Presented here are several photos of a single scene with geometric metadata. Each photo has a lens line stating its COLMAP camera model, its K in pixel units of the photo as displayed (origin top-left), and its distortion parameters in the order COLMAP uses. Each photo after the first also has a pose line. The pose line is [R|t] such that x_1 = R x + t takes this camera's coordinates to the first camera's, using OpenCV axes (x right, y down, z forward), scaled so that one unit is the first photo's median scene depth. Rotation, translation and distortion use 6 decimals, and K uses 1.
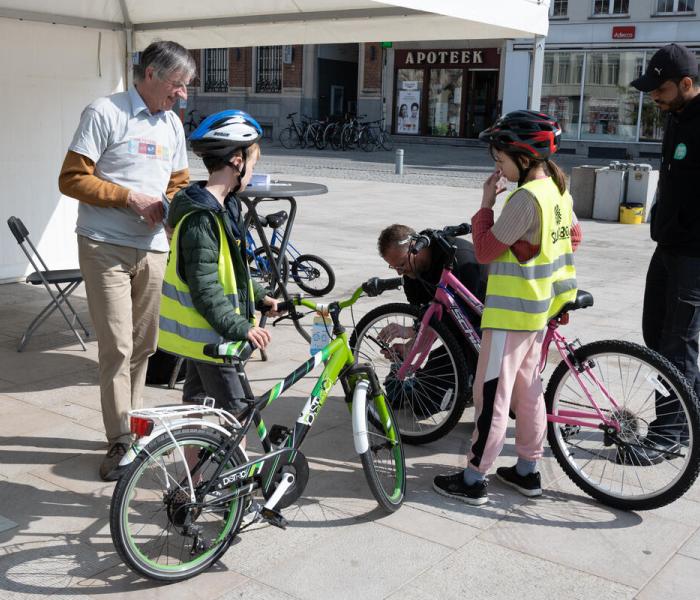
lens RADIAL K [[947.3, 0, 350.0], [0, 947.3, 300.0], [0, 0, 1]] dist [-0.006505, 0.000108]
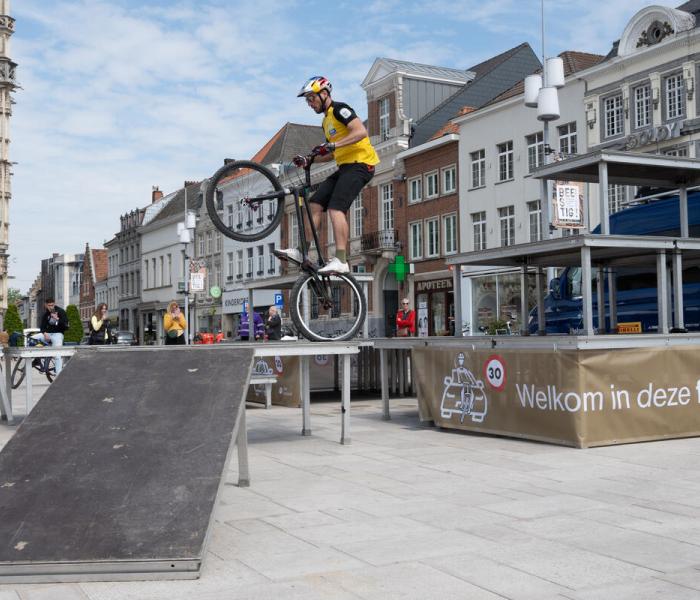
lens RADIAL K [[947.3, 0, 350.0], [0, 947.3, 300.0], [0, 0, 1]] dist [-0.006505, 0.000108]
pose [[0.885410, -0.065691, -0.460145, 0.624370], [-0.042181, 0.974522, -0.220288, 0.082096], [0.462892, 0.214455, 0.860081, -0.267084]]
